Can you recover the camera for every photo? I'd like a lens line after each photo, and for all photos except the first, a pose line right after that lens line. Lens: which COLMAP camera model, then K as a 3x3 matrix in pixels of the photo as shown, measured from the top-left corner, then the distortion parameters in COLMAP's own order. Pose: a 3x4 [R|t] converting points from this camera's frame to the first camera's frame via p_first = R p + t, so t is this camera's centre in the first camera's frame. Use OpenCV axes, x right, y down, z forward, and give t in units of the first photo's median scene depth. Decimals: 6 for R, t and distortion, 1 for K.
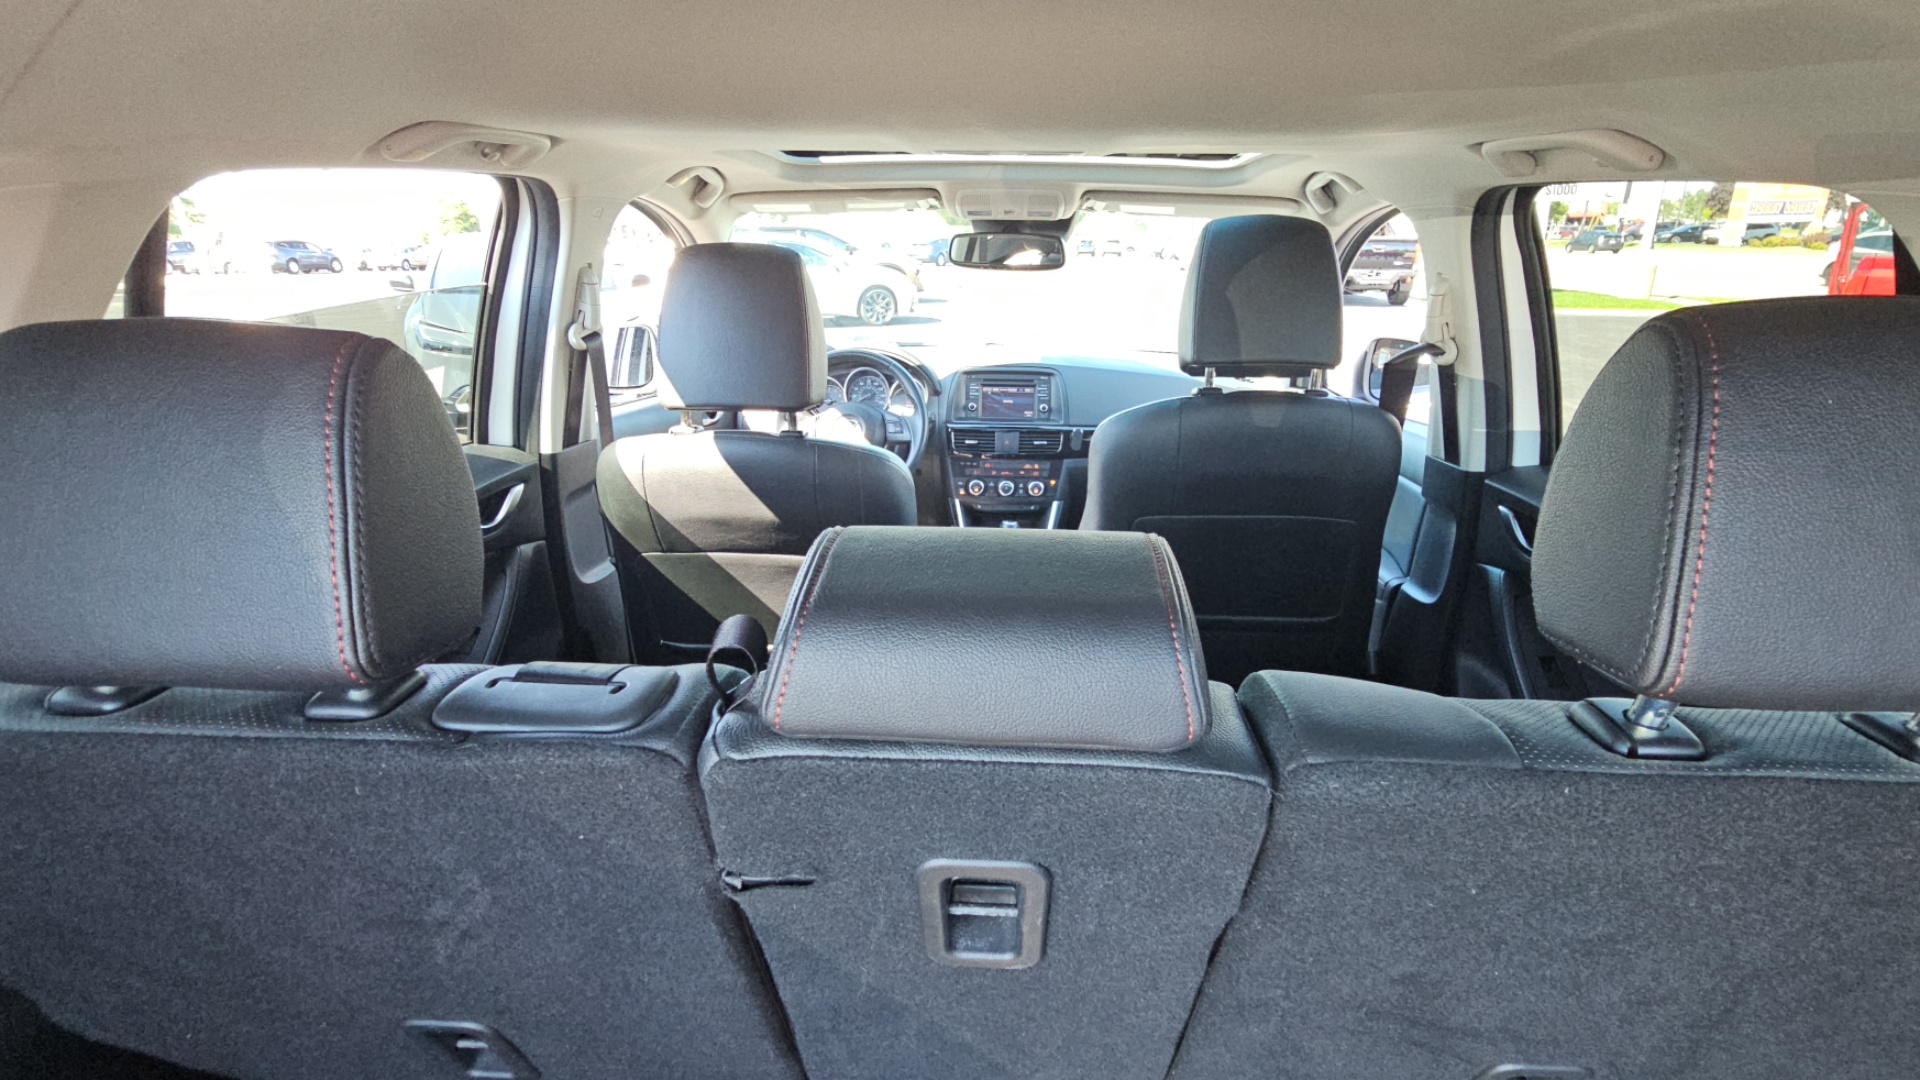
lens RADIAL K [[849.5, 0, 977.6], [0, 849.5, 549.6], [0, 0, 1]] dist [0.002043, -0.006031]
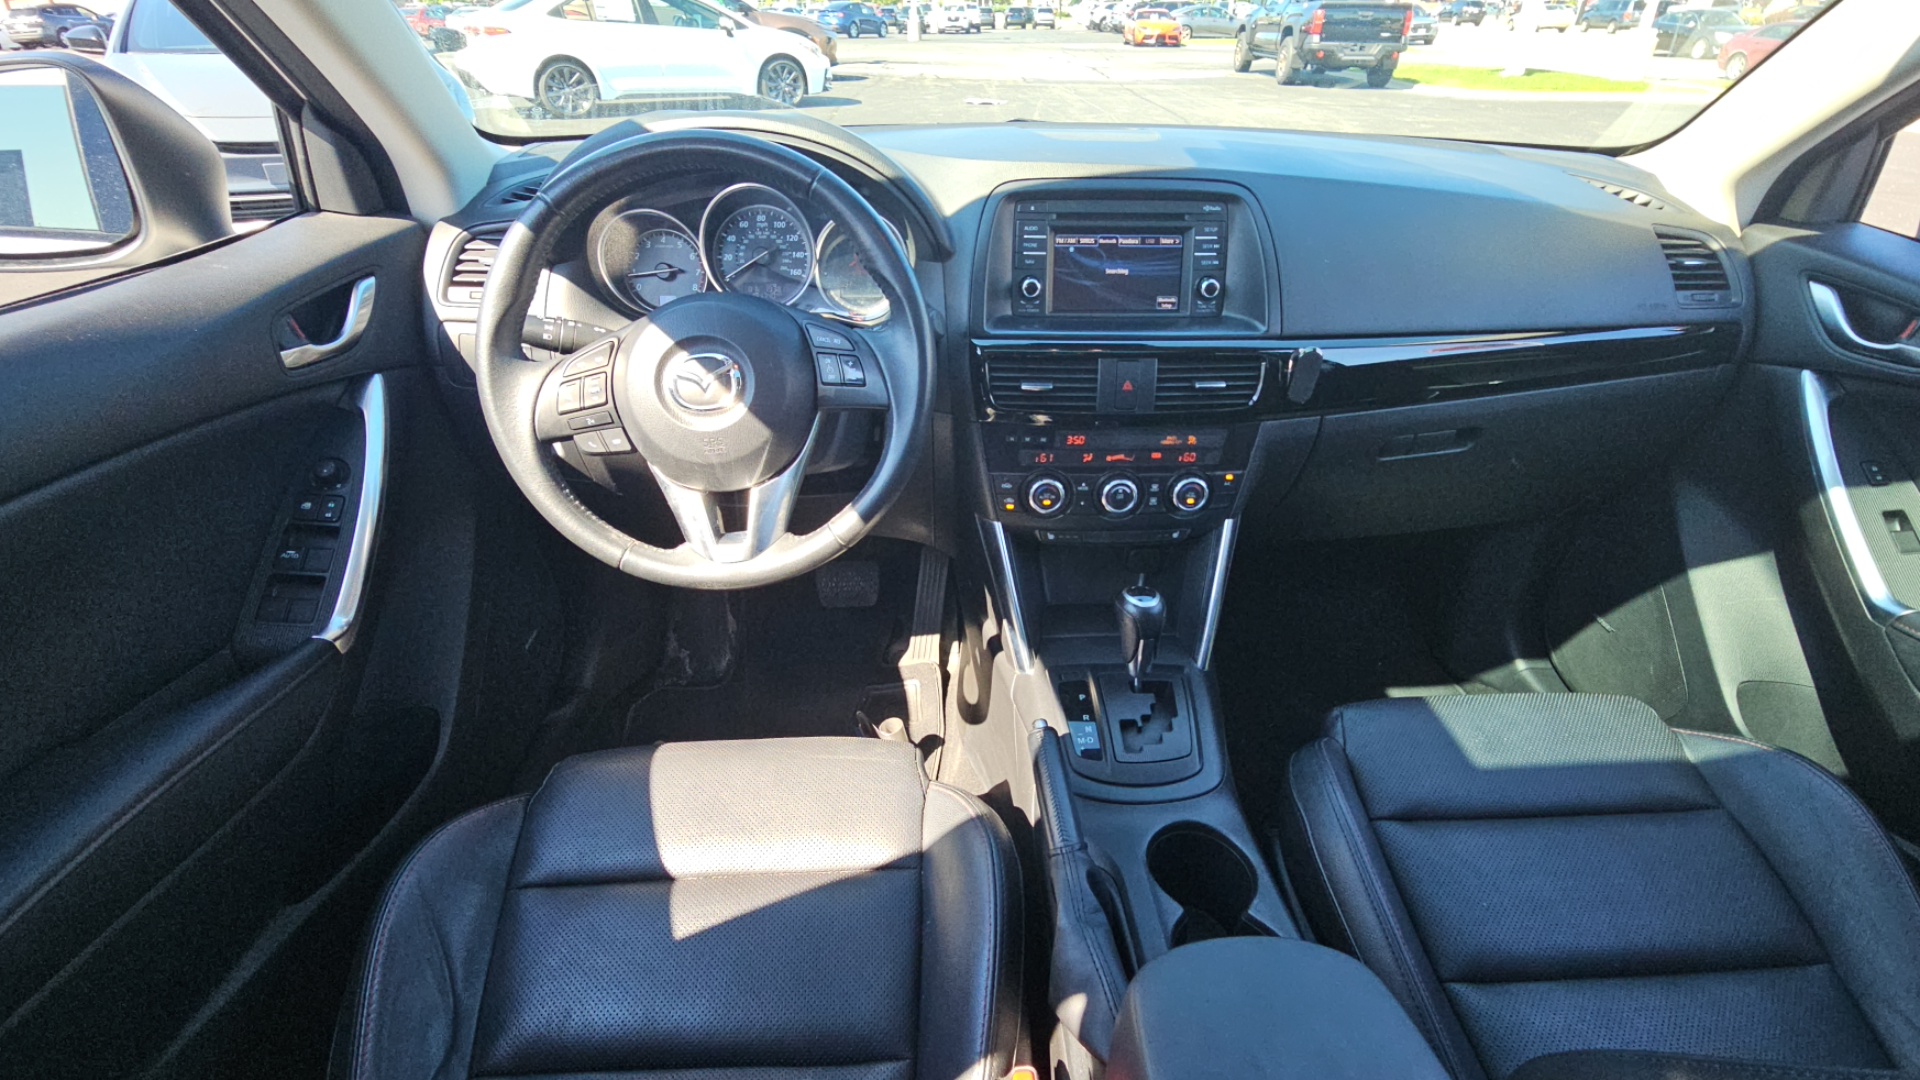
lens RADIAL K [[849.7, 0, 979.4], [0, 849.7, 545.7], [0, 0, 1]] dist [0.002821, -0.006581]
pose [[0.996140, -0.038205, 0.079034, -0.066152], [0.020721, 0.977218, 0.211226, -0.135553], [-0.085303, -0.208773, 0.974237, 0.594046]]
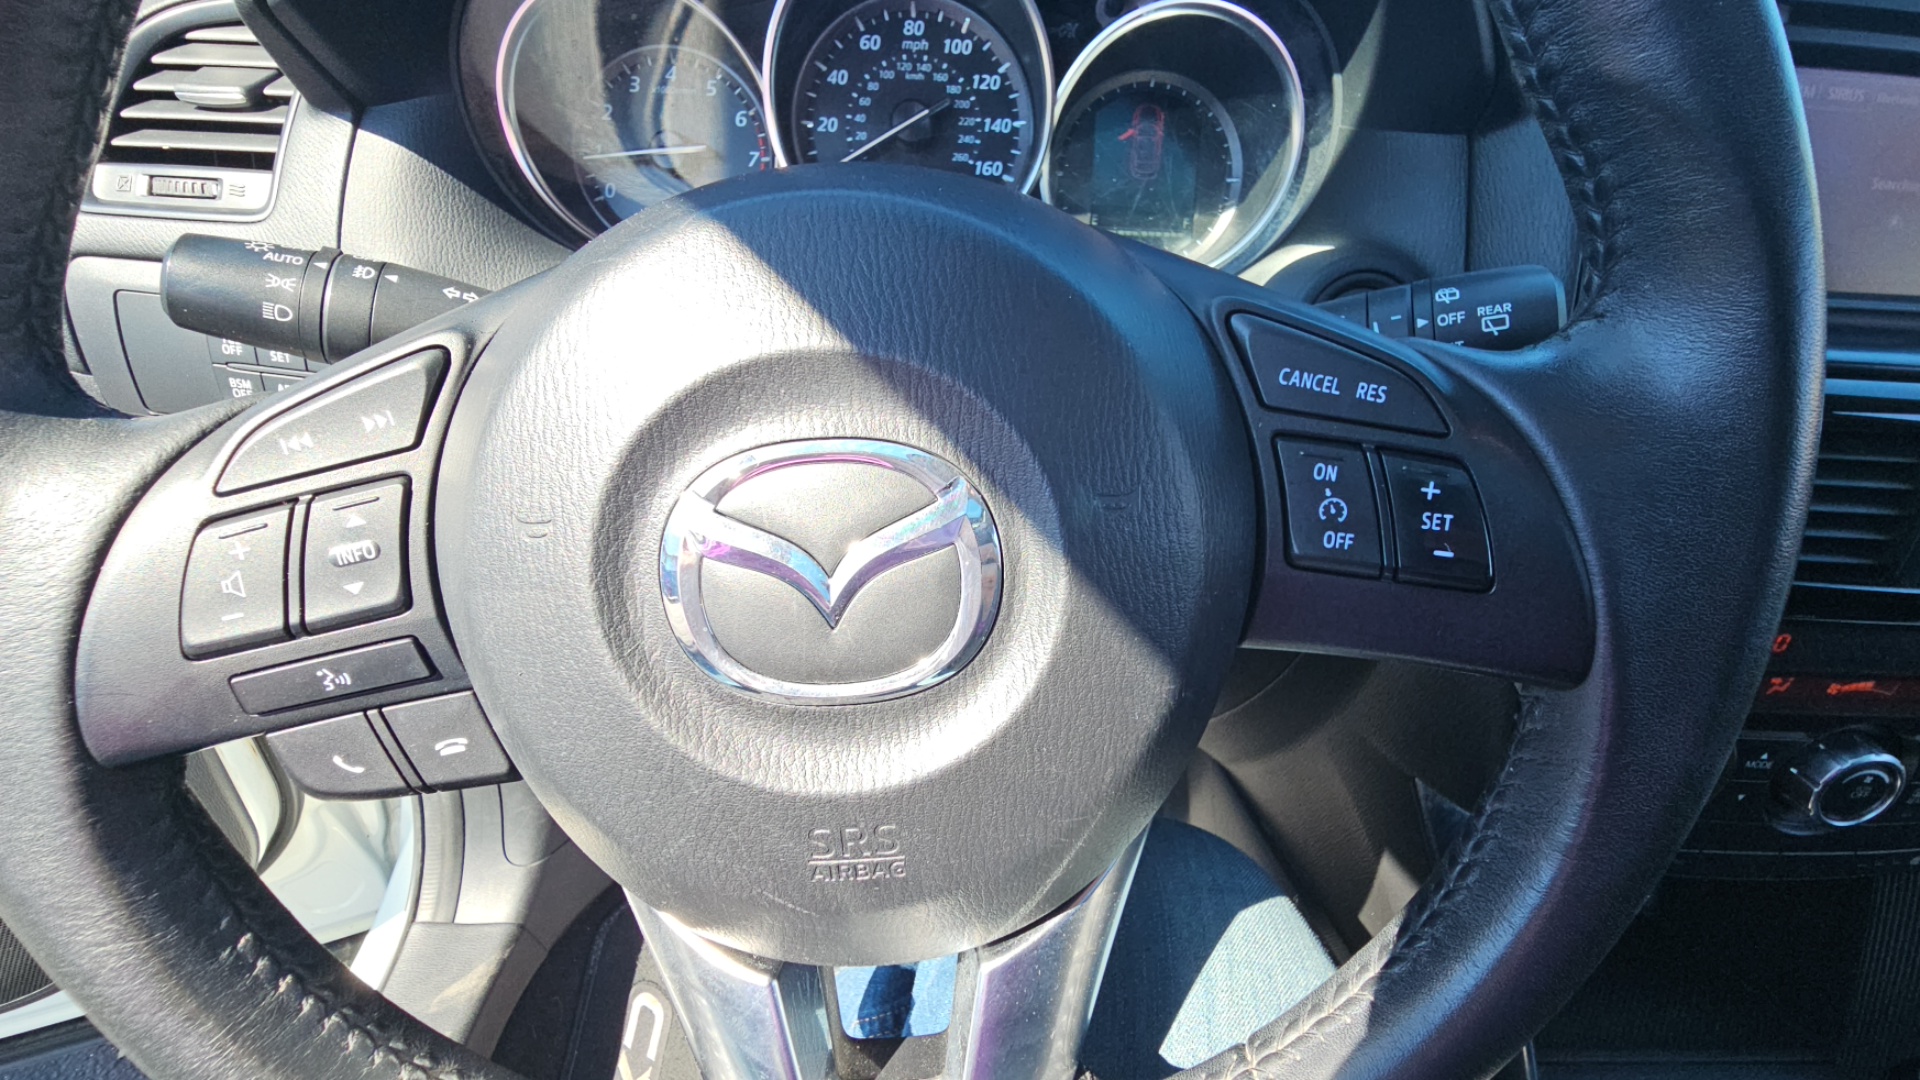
lens RADIAL K [[859.5, 0, 981.9], [0, 859.5, 547.7], [0, 0, 1]] dist [0.004519, -0.005895]
pose [[0.997964, 0.001261, 0.063773, -0.132826], [-0.016821, 0.969613, 0.244063, -0.148918], [-0.061528, -0.244639, 0.967660, 0.858768]]
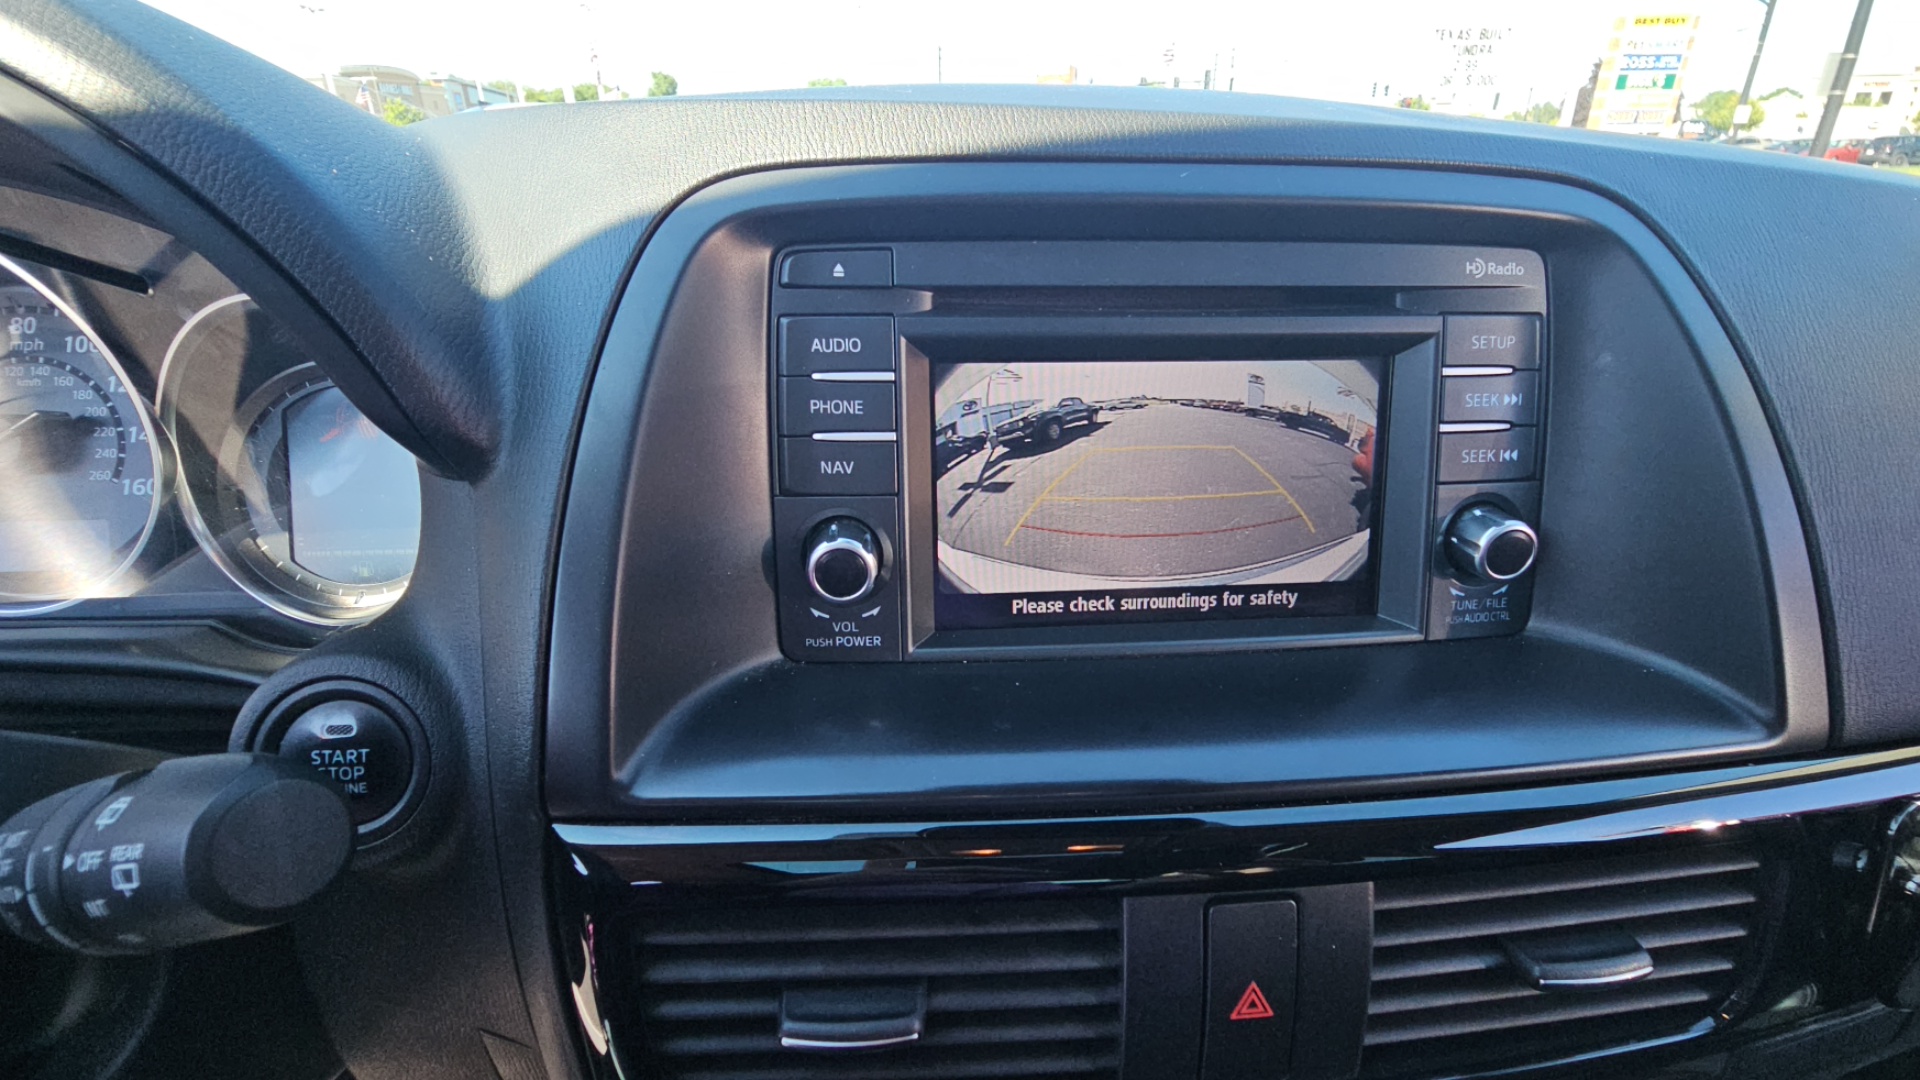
lens RADIAL K [[862.7, 0, 977.8], [0, 862.7, 549.0], [0, 0, 1]] dist [0.003956, -0.007444]
pose [[0.990219, -0.050008, 0.130252, -0.003766], [0.038554, 0.995284, 0.089018, -0.179498], [-0.134090, -0.083126, 0.987477, 0.897231]]
